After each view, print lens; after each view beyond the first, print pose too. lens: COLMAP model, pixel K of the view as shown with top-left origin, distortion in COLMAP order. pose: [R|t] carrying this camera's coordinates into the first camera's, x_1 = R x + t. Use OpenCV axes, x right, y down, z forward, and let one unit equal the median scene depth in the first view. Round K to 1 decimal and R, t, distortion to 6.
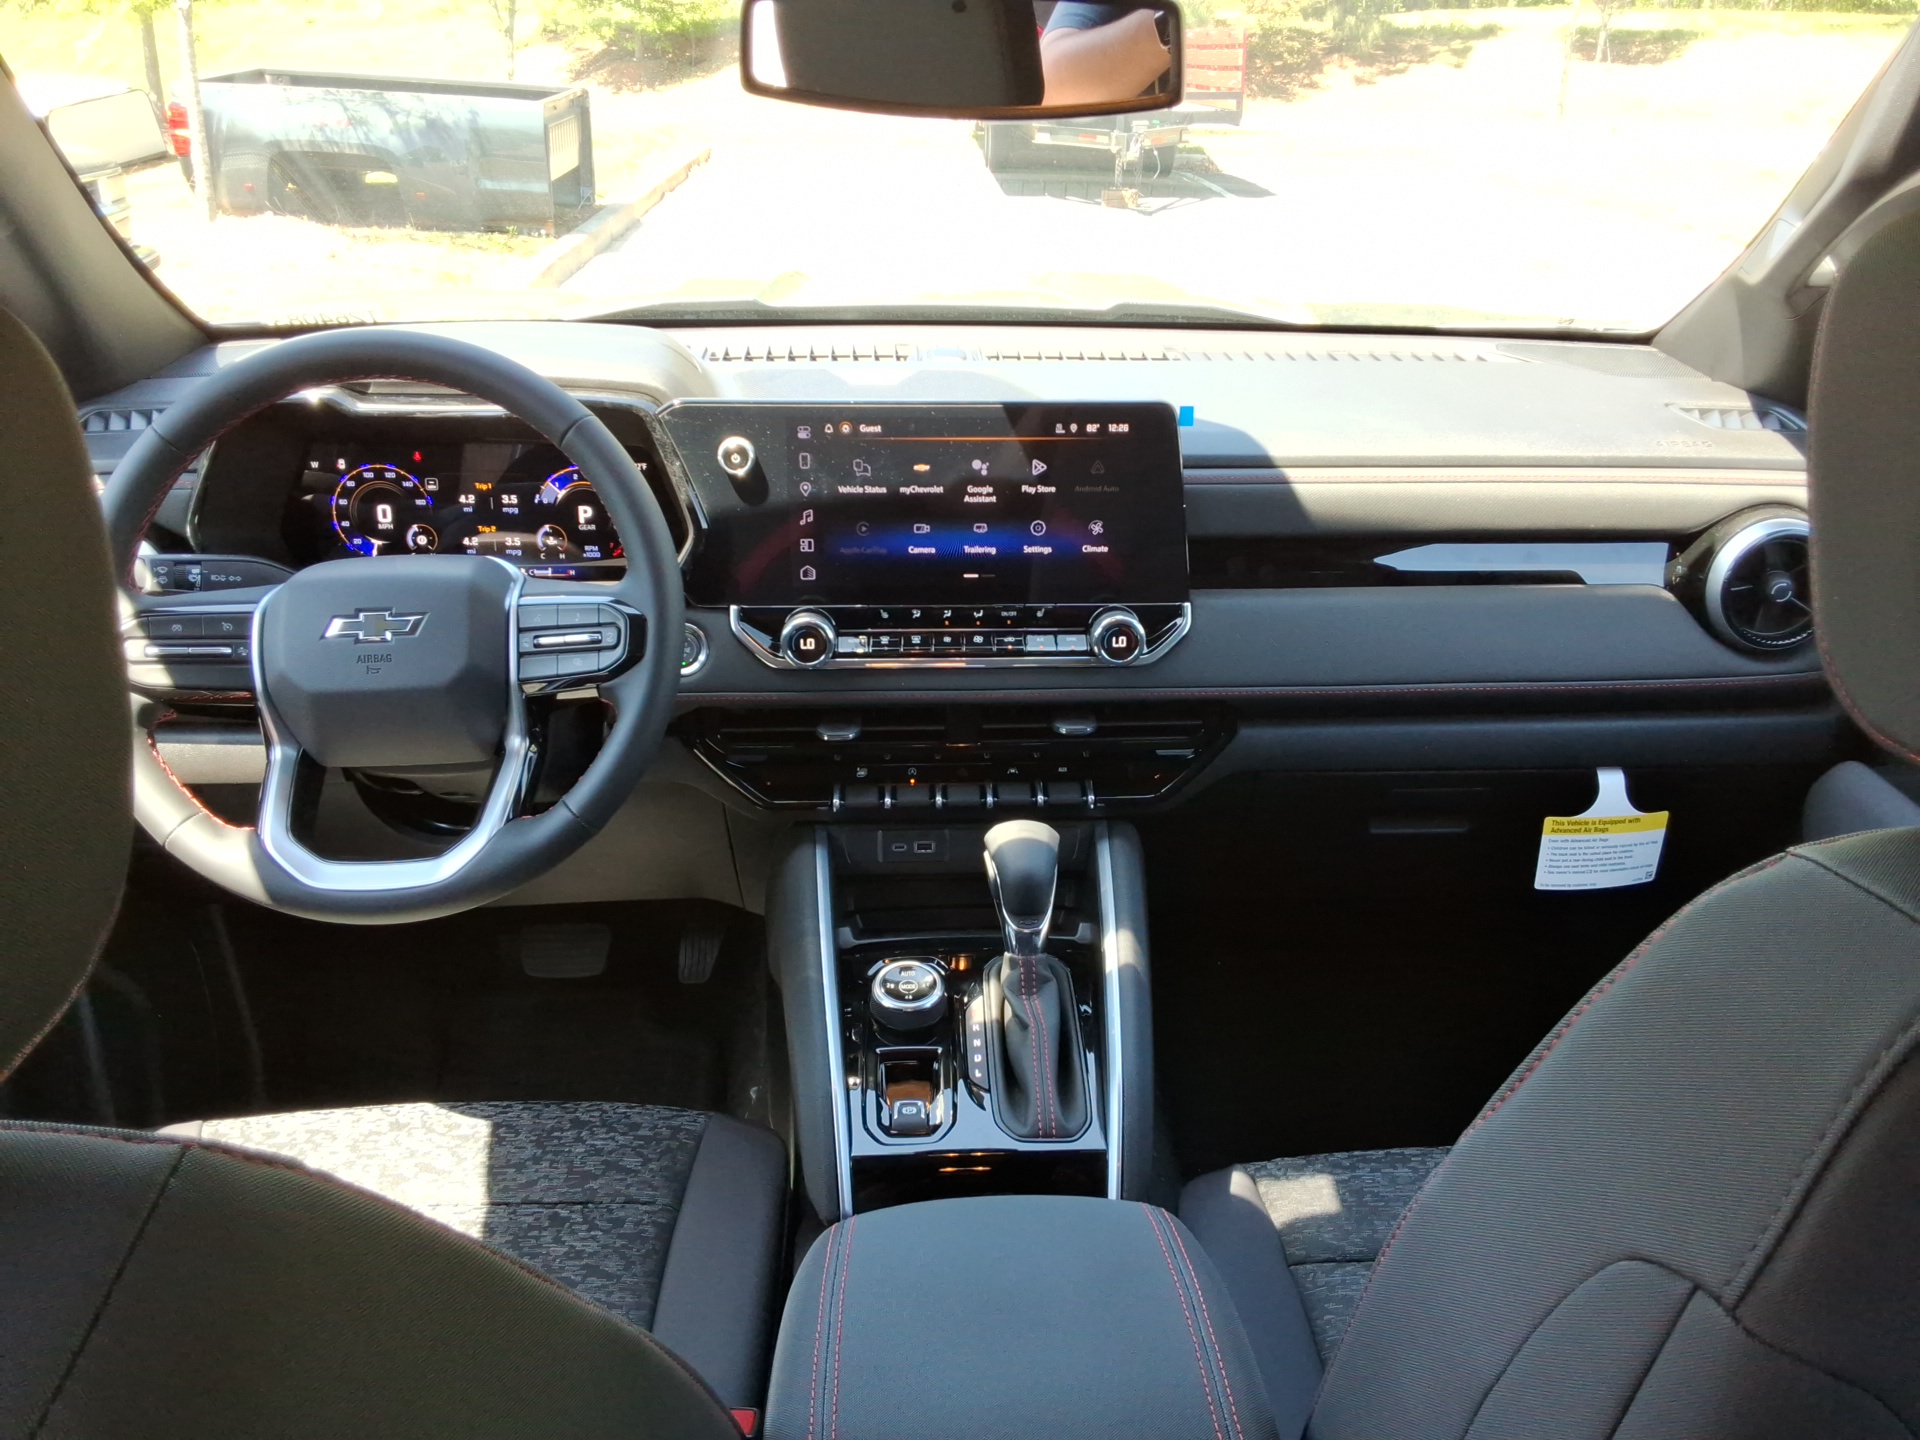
lens RADIAL K [[1533.6, 0, 981.2], [0, 1533.6, 701.8], [0, 0, 1]] dist [0.125930, -0.211010]
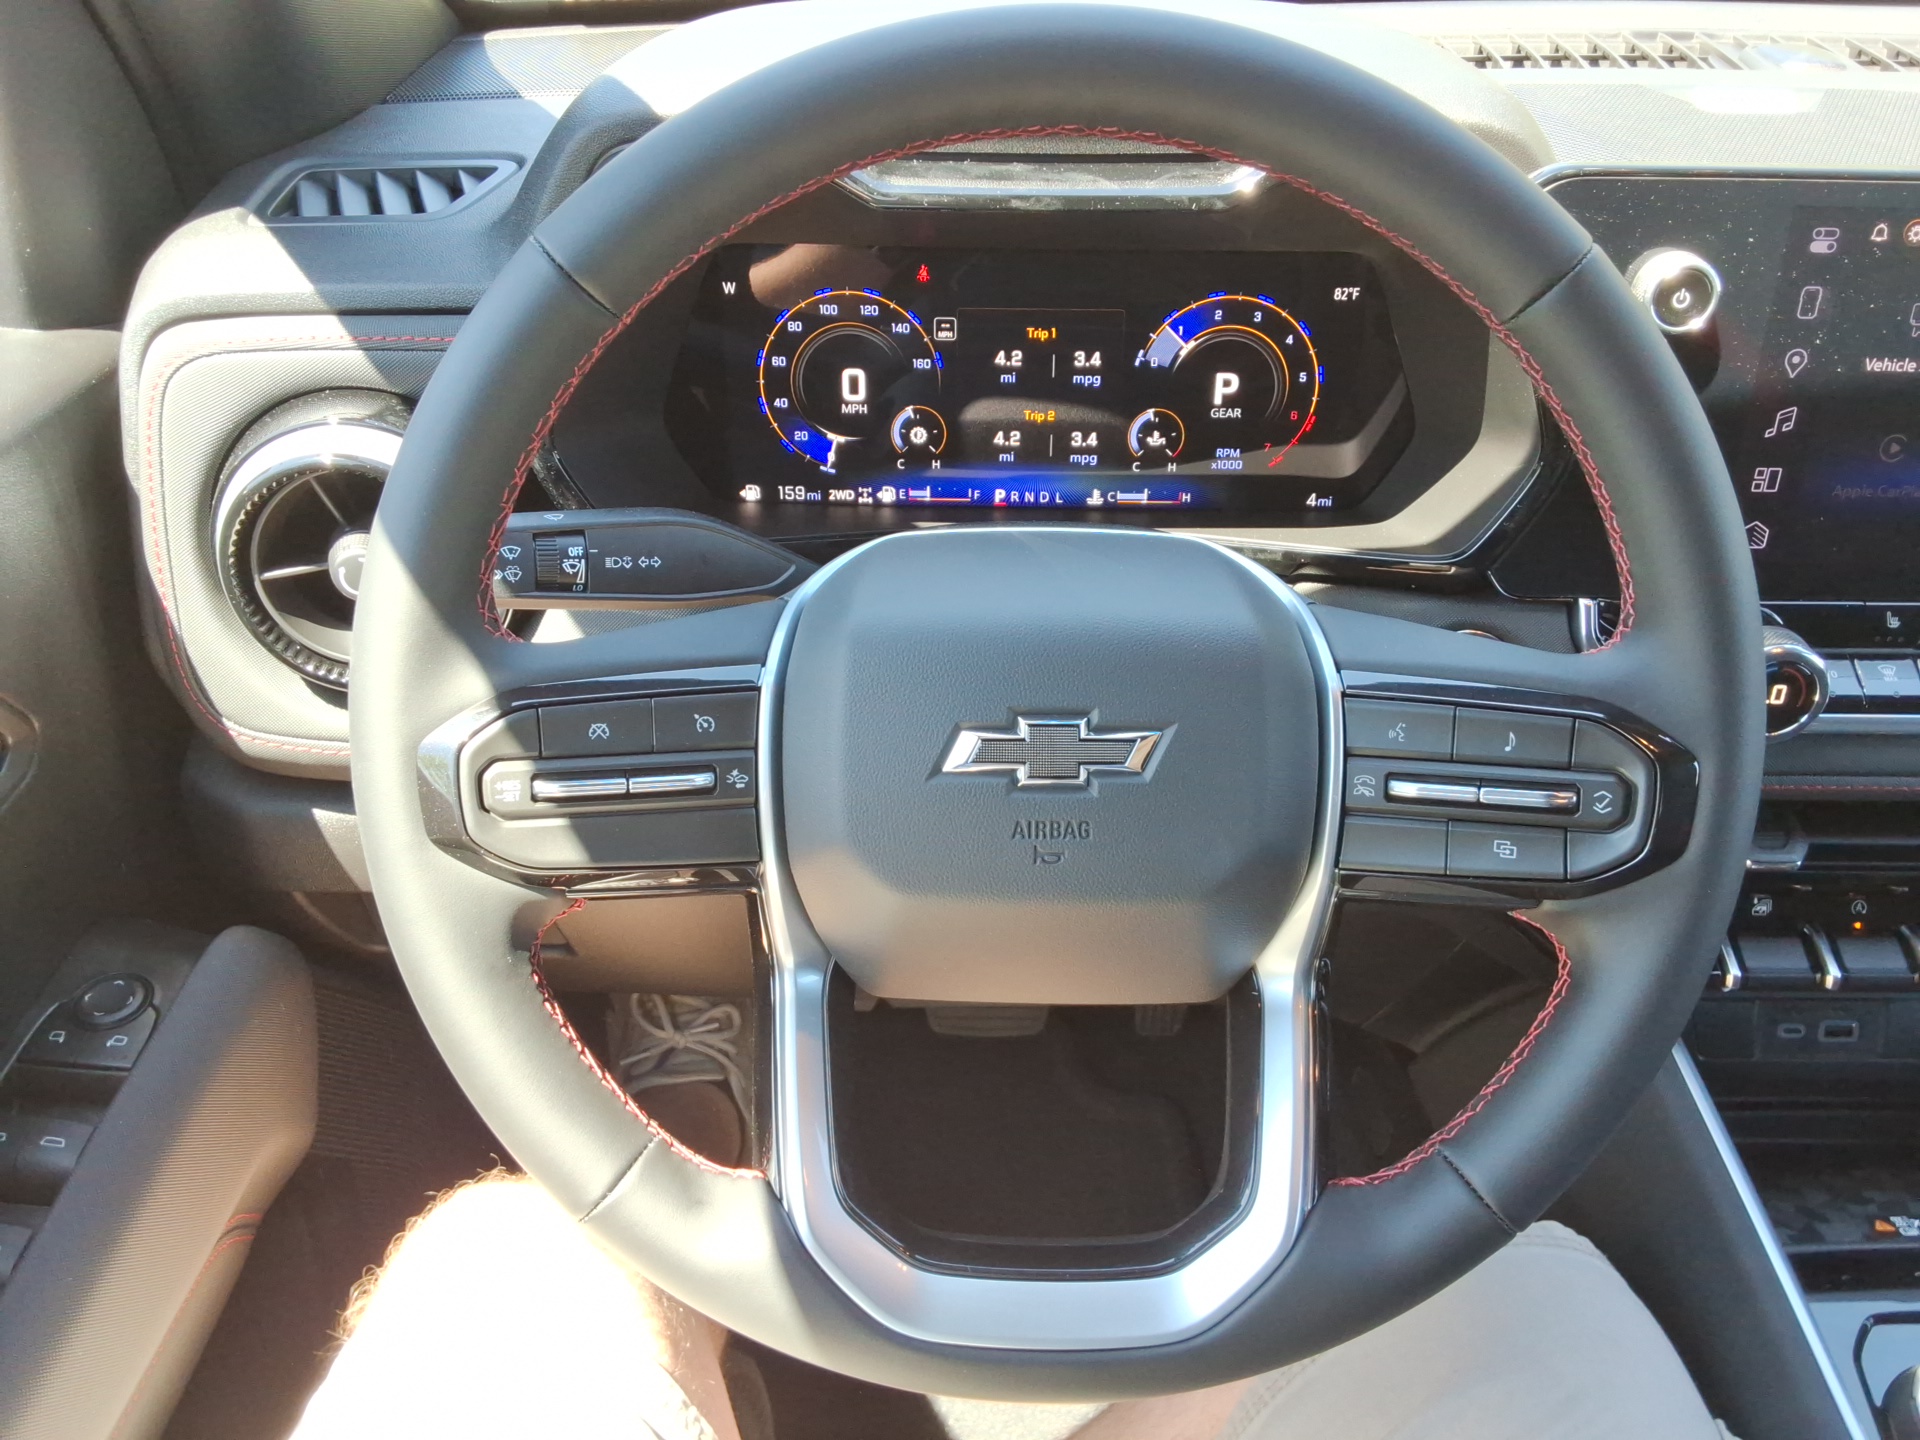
lens RADIAL K [[1533.6, 0, 981.2], [0, 1533.6, 701.8], [0, 0, 1]] dist [0.125930, -0.211010]
pose [[0.997916, 0.029578, -0.057349, -0.322491], [-0.018989, 0.984010, 0.177099, -0.113999], [0.061670, -0.175641, 0.982521, 0.492815]]
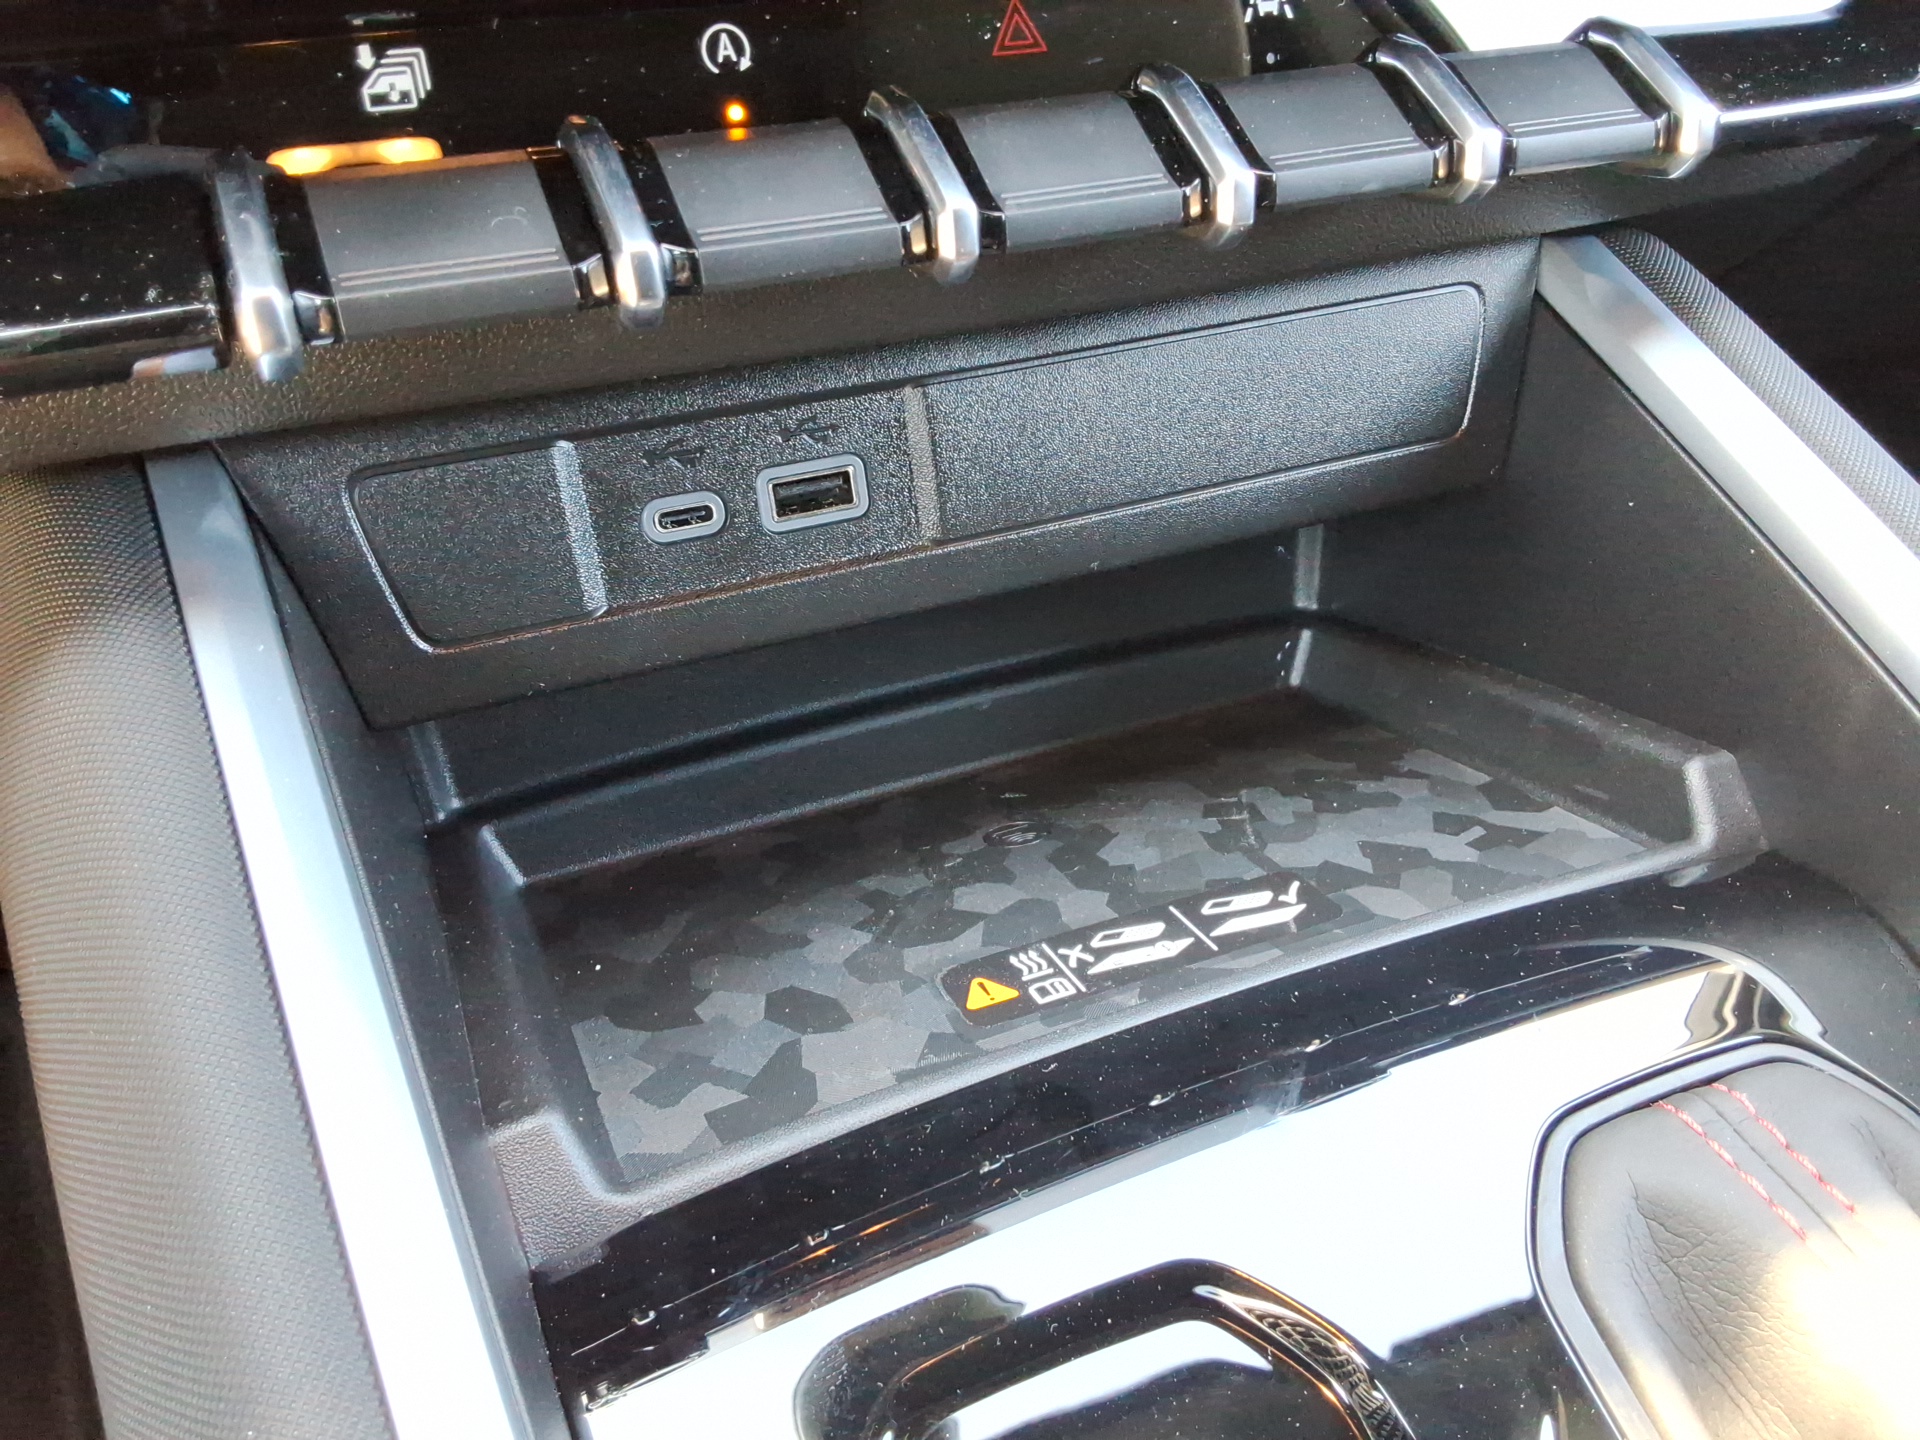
lens RADIAL K [[1544.8, 0, 988.5], [0, 1544.8, 696.1], [0, 0, 1]] dist [0.117431, -0.182929]
pose [[0.932197, -0.196596, 0.303907, -0.084391], [0.080592, 0.931293, 0.355244, 0.054107], [-0.352866, -0.306665, 0.883992, 0.855678]]
